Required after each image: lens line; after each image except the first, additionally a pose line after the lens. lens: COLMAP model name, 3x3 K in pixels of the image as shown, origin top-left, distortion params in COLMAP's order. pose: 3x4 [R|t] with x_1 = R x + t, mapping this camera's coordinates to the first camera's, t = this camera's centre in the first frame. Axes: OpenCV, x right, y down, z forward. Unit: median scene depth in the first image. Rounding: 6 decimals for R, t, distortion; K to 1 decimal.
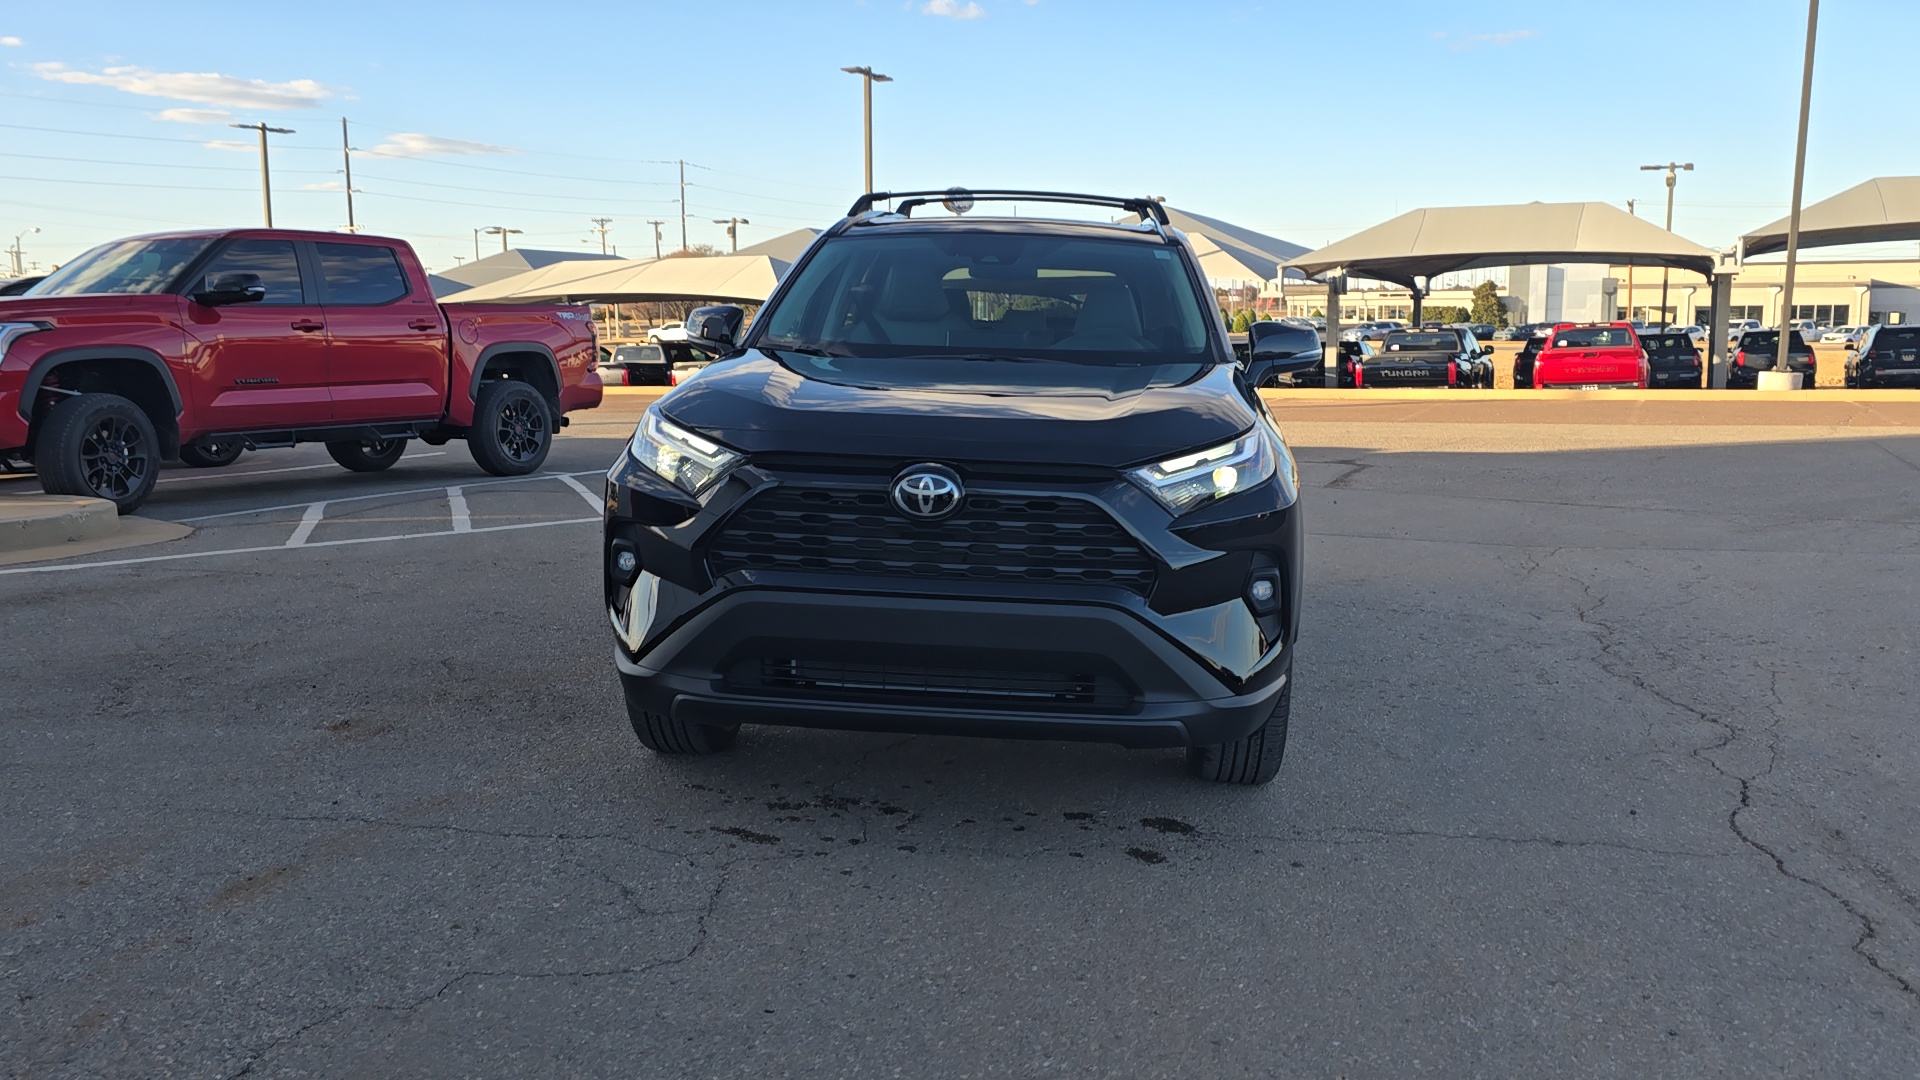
lens RADIAL K [[1589.3, 0, 965.1], [0, 1589.3, 543.6], [0, 0, 1]] dist [-0.012952, 0.022035]
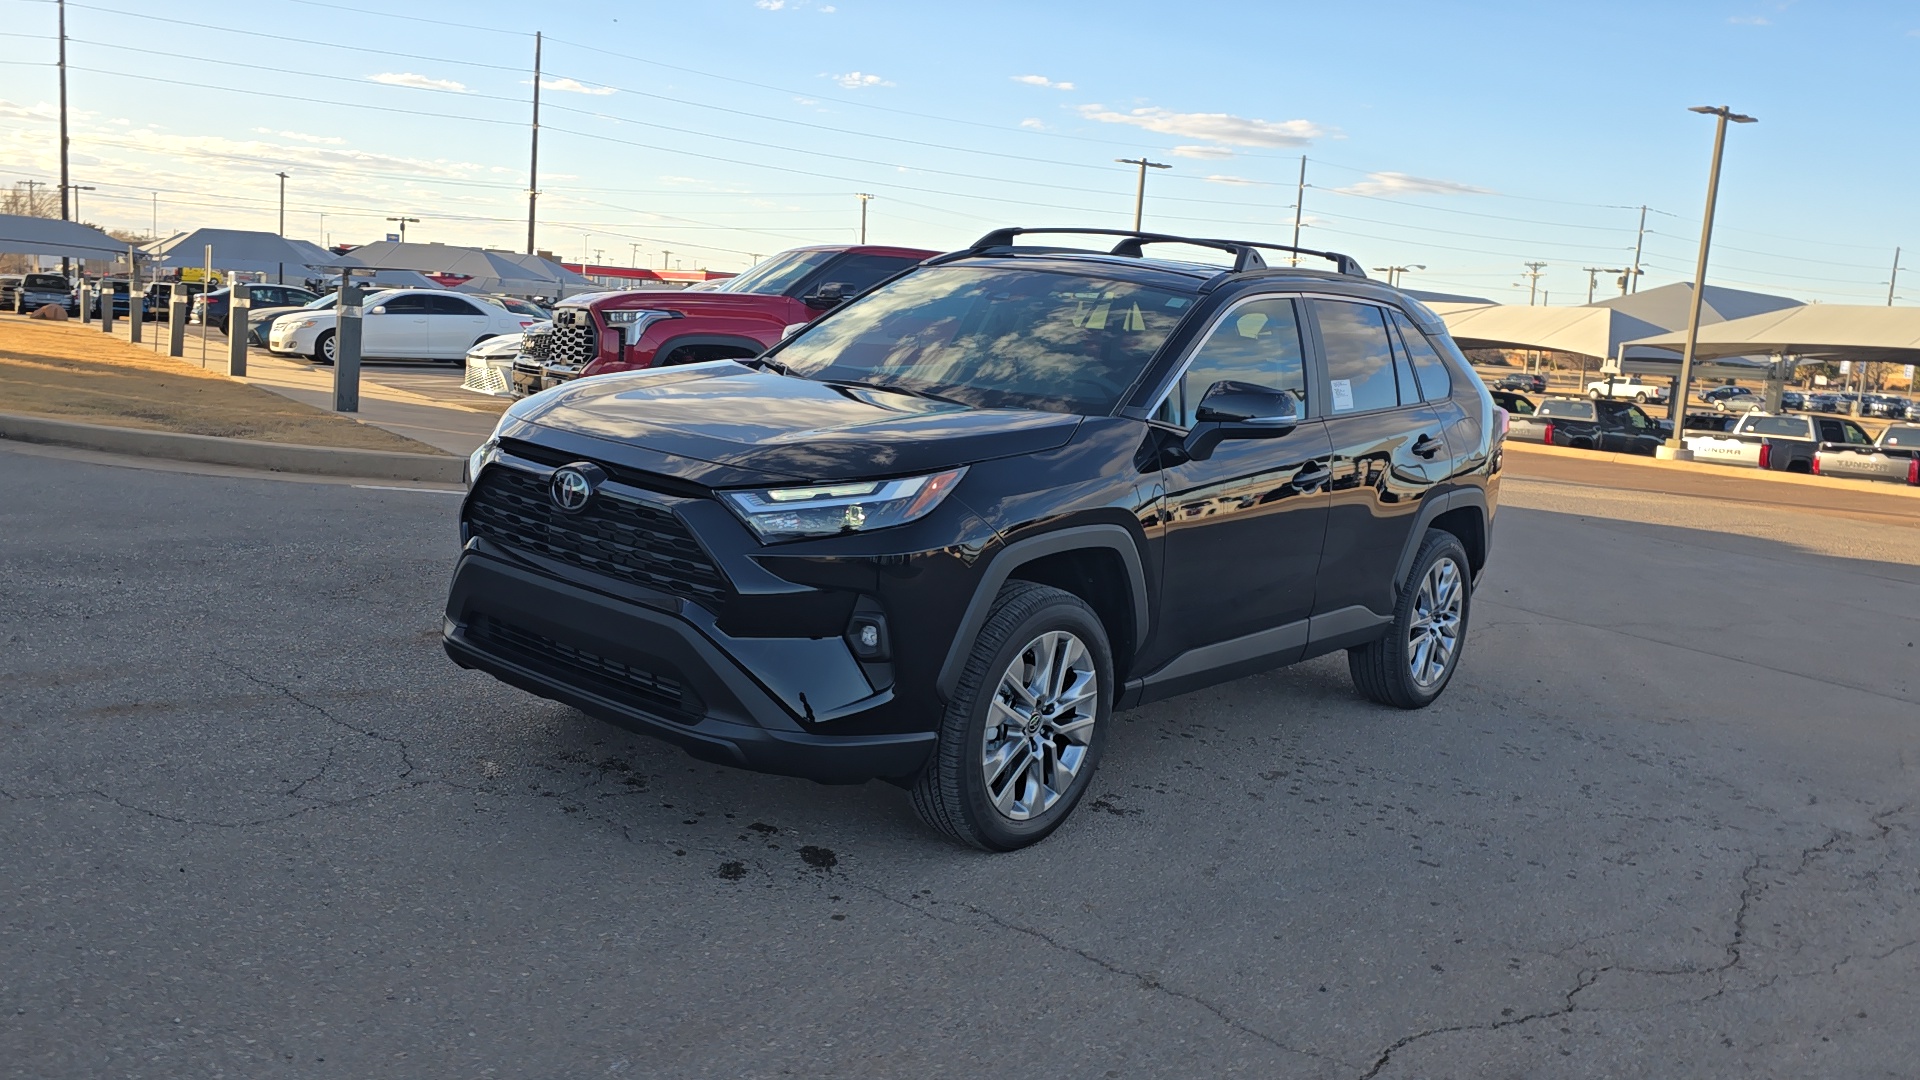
lens RADIAL K [[1589.3, 0, 942.8], [0, 1589.3, 532.1], [0, 0, 1]] dist [-0.012952, 0.022035]
pose [[0.834300, 0.139456, -0.533381, 0.691450], [-0.155555, 0.987714, 0.014930, -0.051488], [0.528910, 0.070513, 0.845743, 0.178016]]
